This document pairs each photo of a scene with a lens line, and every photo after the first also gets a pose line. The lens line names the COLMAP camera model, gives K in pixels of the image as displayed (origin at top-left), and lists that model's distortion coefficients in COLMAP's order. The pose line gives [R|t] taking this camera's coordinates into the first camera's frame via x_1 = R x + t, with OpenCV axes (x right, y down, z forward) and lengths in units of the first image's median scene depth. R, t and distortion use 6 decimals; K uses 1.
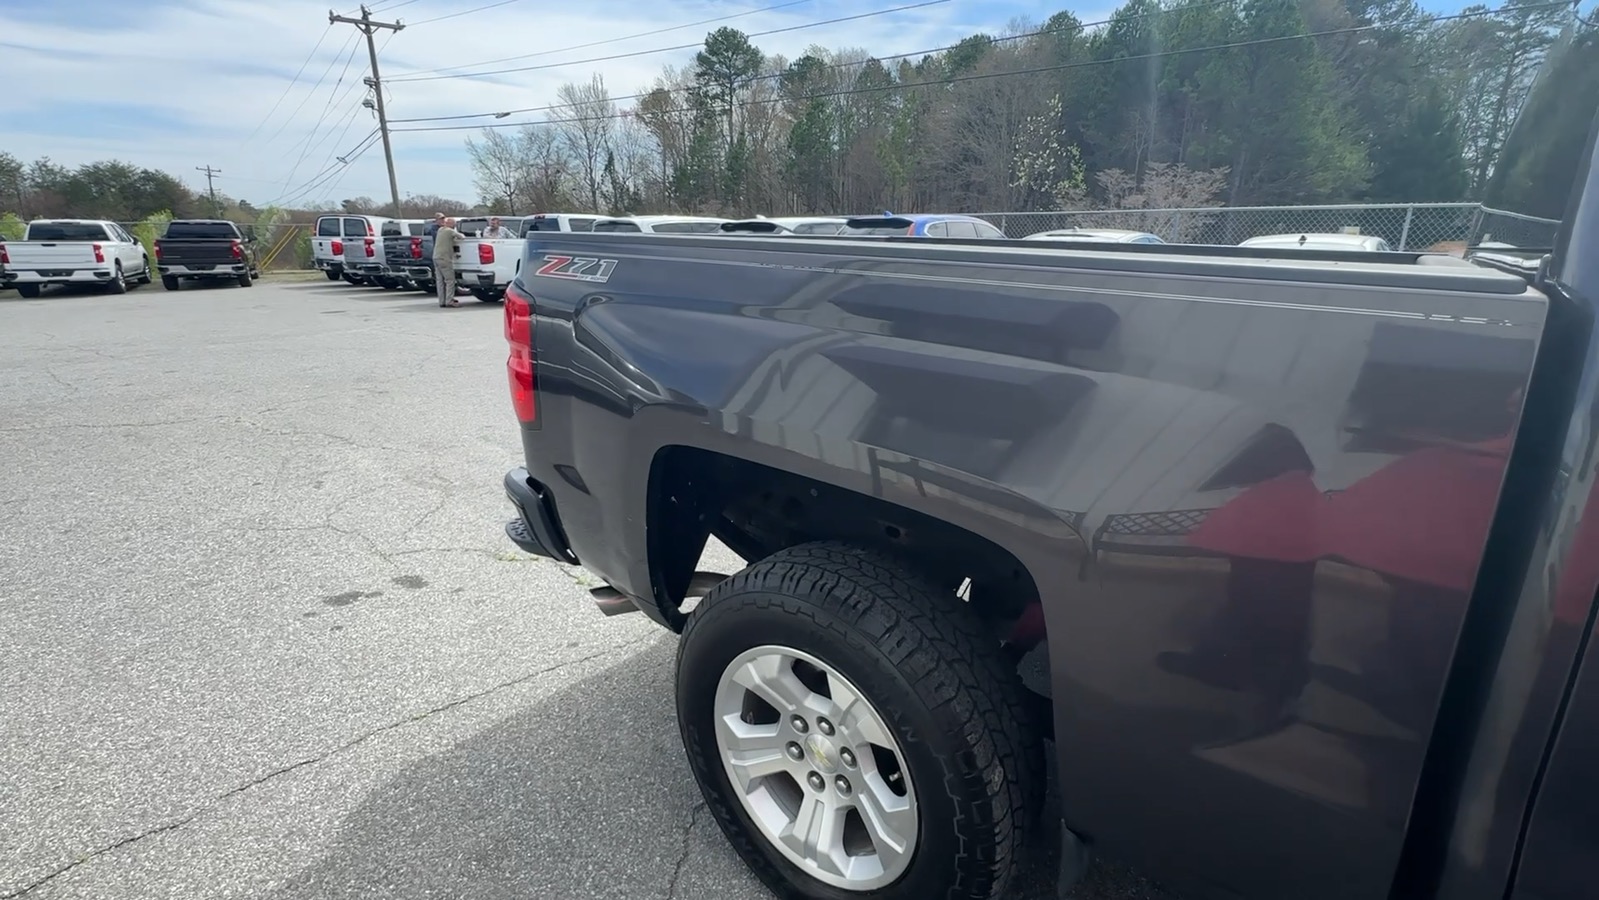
lens RADIAL K [[731.0, 0, 790.7], [0, 731.0, 443.7], [0, 0, 1]] dist [-0.005799, 0.001761]
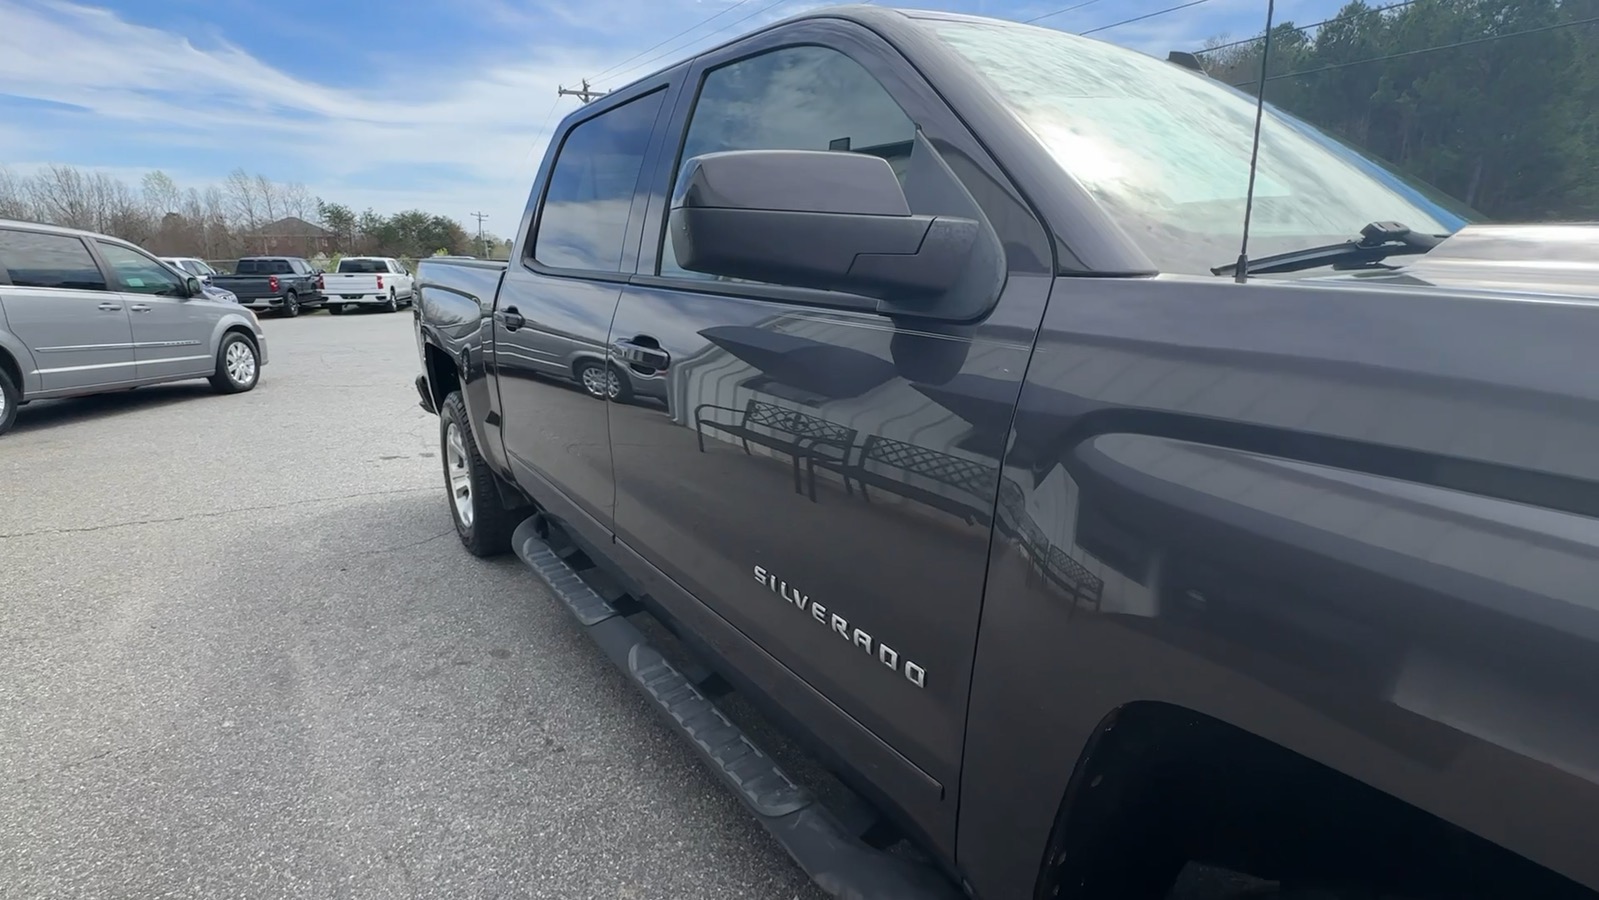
lens RADIAL K [[731.0, 0, 799.3], [0, 731.0, 446.9], [0, 0, 1]] dist [-0.005799, 0.001761]
pose [[0.966647, 0.053584, -0.250445, 0.136852], [-0.062428, 0.997671, -0.027497, 0.027436], [0.248388, 0.042215, 0.967740, -0.085743]]
